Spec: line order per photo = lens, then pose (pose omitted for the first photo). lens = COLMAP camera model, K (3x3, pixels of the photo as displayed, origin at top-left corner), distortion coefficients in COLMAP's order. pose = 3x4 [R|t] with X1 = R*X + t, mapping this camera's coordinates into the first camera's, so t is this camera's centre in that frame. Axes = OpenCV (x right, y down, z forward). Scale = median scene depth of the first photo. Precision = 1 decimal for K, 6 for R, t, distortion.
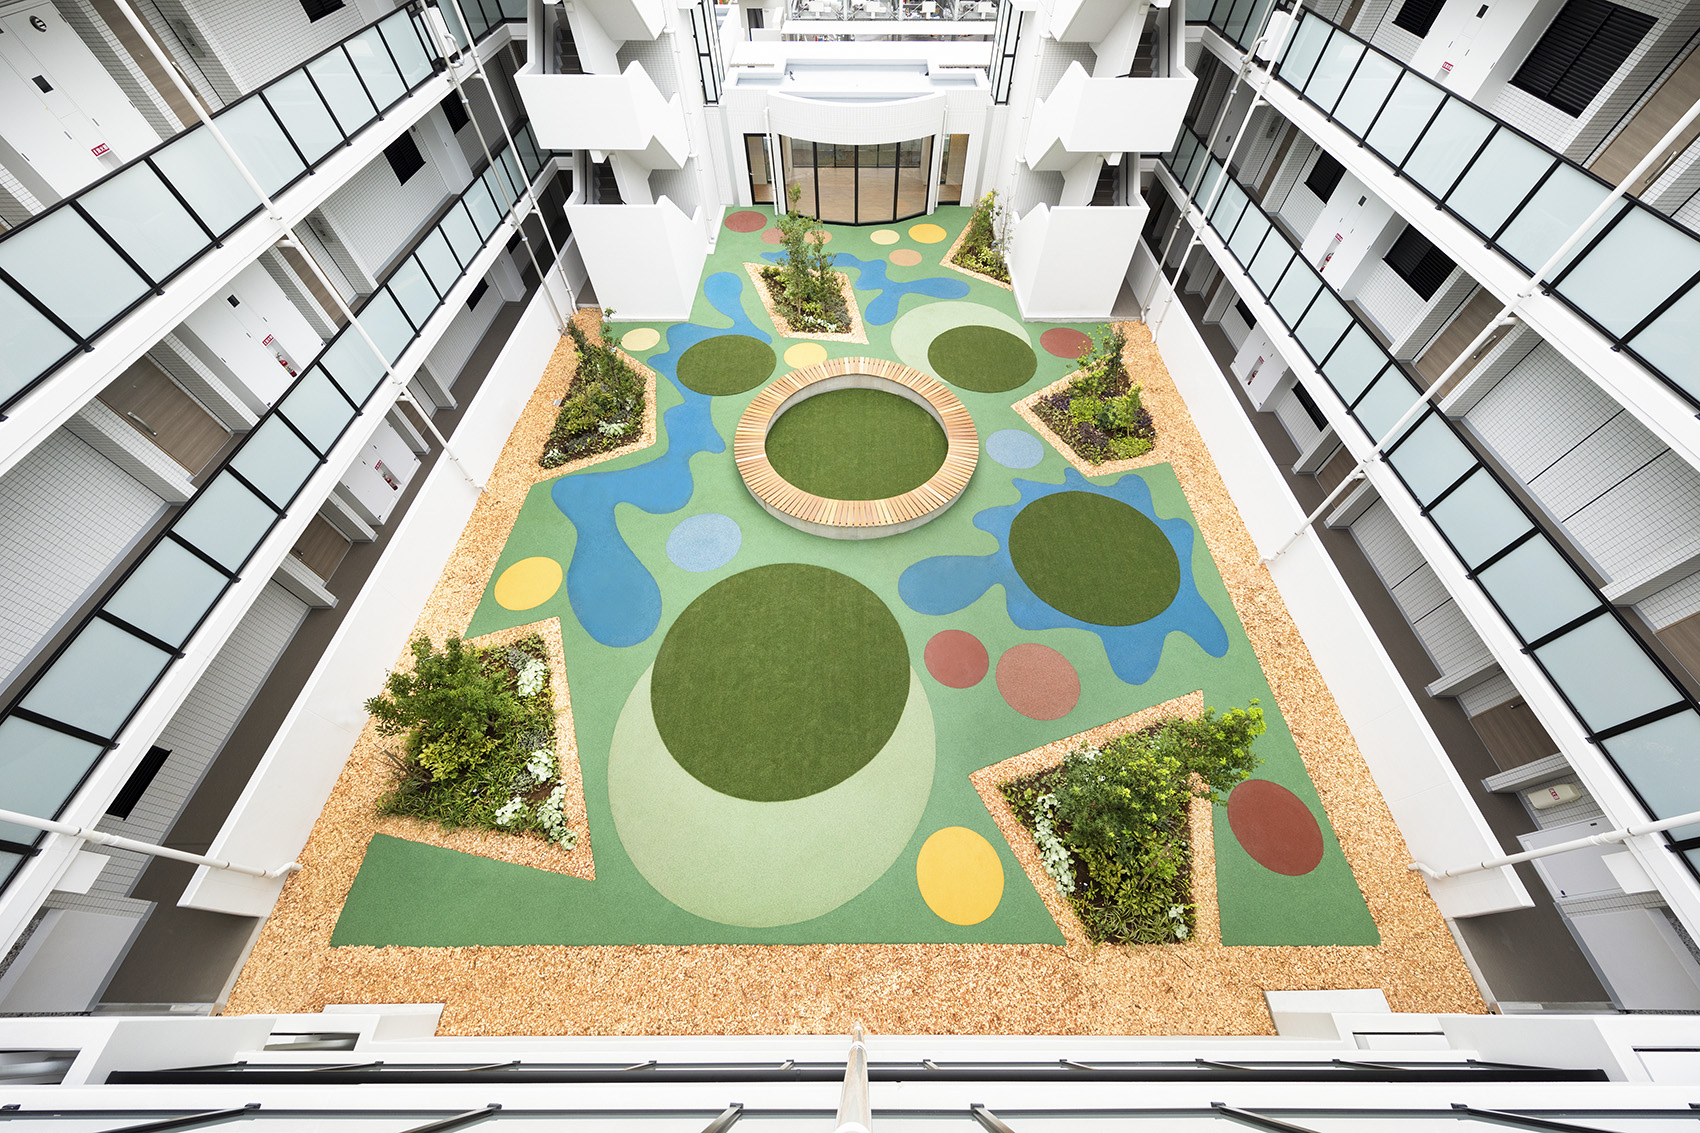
lens RADIAL K [[595.1, 0, 857.8], [0, 595.1, 564.1], [0, 0, 1]] dist [0.002114, -0.000251]
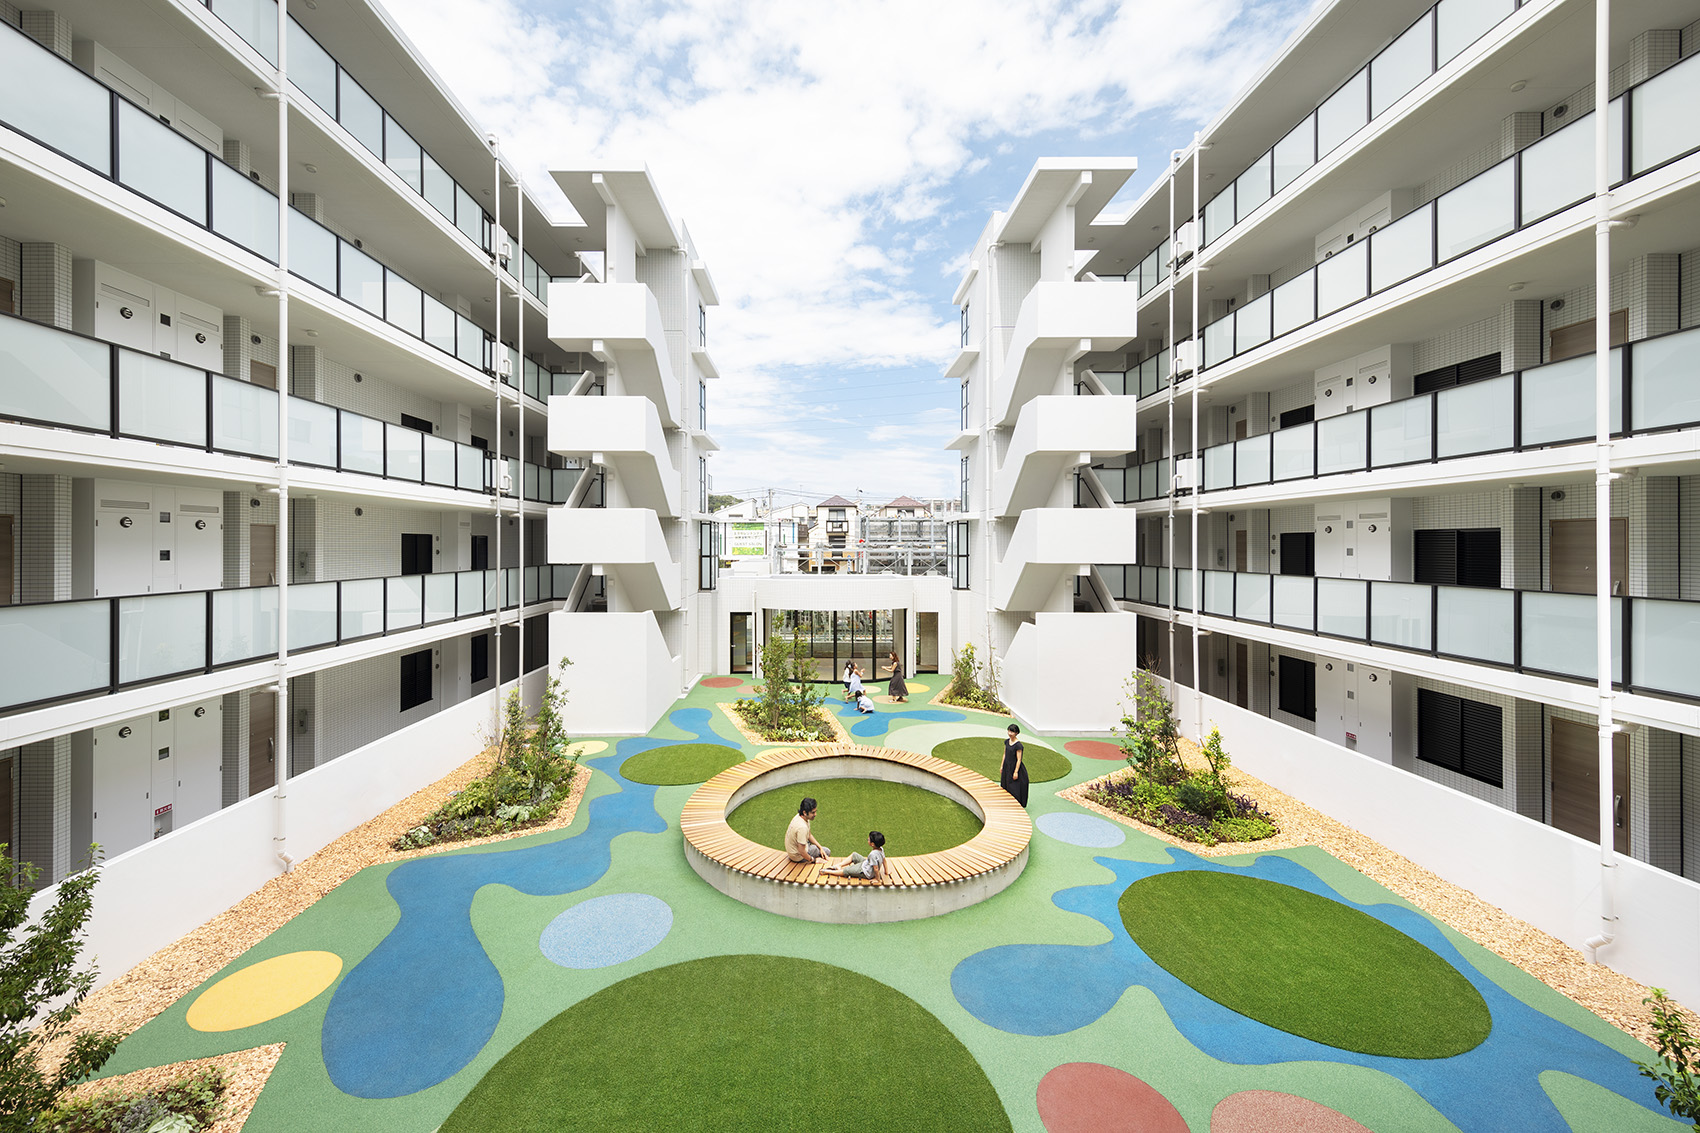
lens RADIAL K [[653.2, 0, 814.9], [0, 653.2, 537.2], [0, 0, 1]] dist [0.001805, -0.000650]
pose [[0.999955, -0.006509, -0.006866, -0.040781], [-0.001710, 0.589390, -0.807846, 0.229821], [0.009305, 0.807822, 0.589353, 0.273801]]
